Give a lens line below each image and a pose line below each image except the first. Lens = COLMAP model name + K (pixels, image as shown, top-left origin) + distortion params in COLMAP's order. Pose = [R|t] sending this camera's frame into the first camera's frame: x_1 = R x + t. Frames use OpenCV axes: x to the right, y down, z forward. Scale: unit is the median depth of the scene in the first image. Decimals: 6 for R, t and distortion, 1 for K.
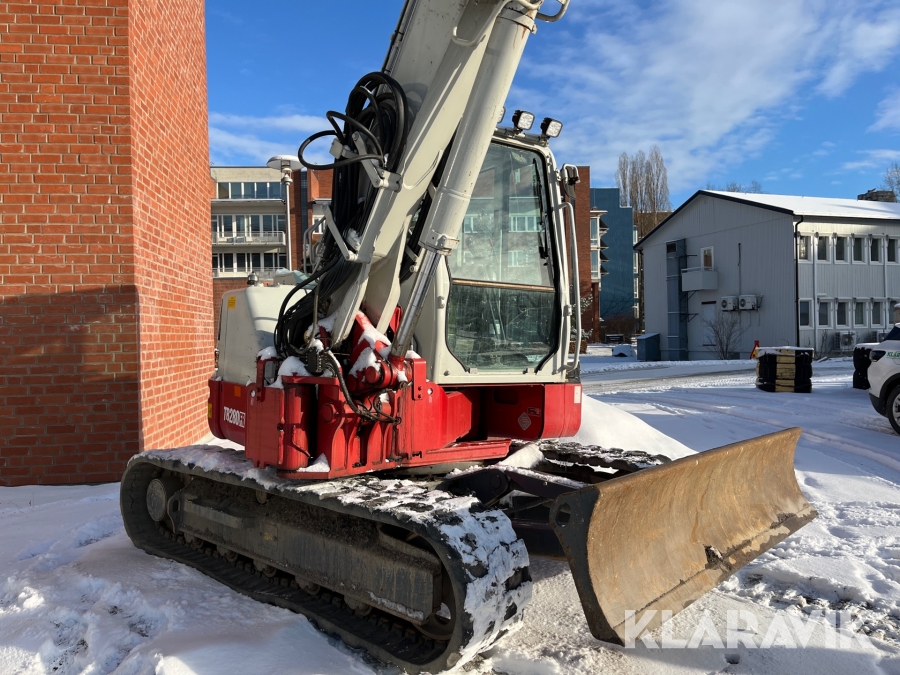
lens RADIAL K [[673.2, 0, 453.5], [0, 673.2, 339.8], [0, 0, 1]] dist [0.084968, -0.109710]
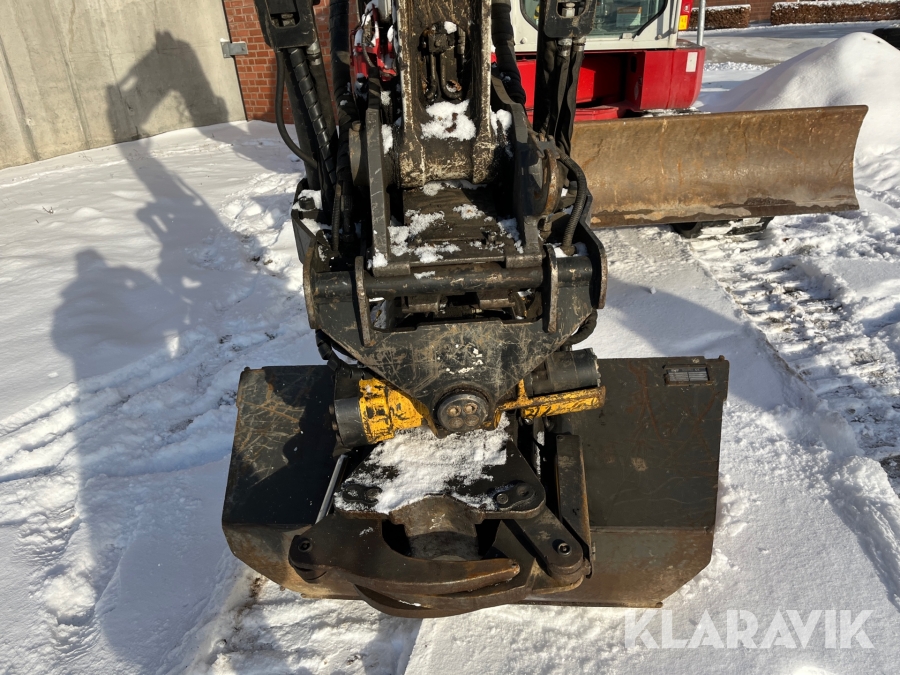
lens RADIAL K [[673.2, 0, 453.5], [0, 673.2, 339.8], [0, 0, 1]] dist [0.084968, -0.109710]
pose [[0.734139, 0.260560, -0.627015, 0.652831], [0.050826, 0.899762, 0.433412, -0.000834], [0.677094, -0.350053, 0.647307, 0.020894]]
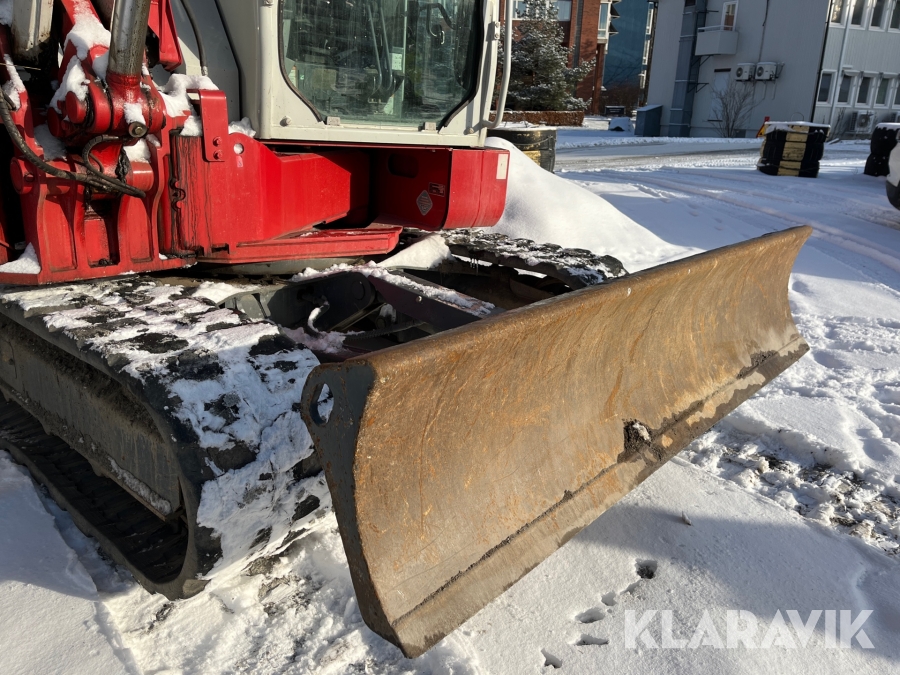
lens RADIAL K [[676.9, 0, 441.4], [0, 676.9, 341.3], [0, 0, 1]] dist [0.071125, -0.089411]
pose [[0.999171, 0.039854, 0.008326, 0.124929], [-0.040393, 0.944713, 0.325402, 0.026000], [0.005102, -0.325468, 0.945539, 0.282980]]
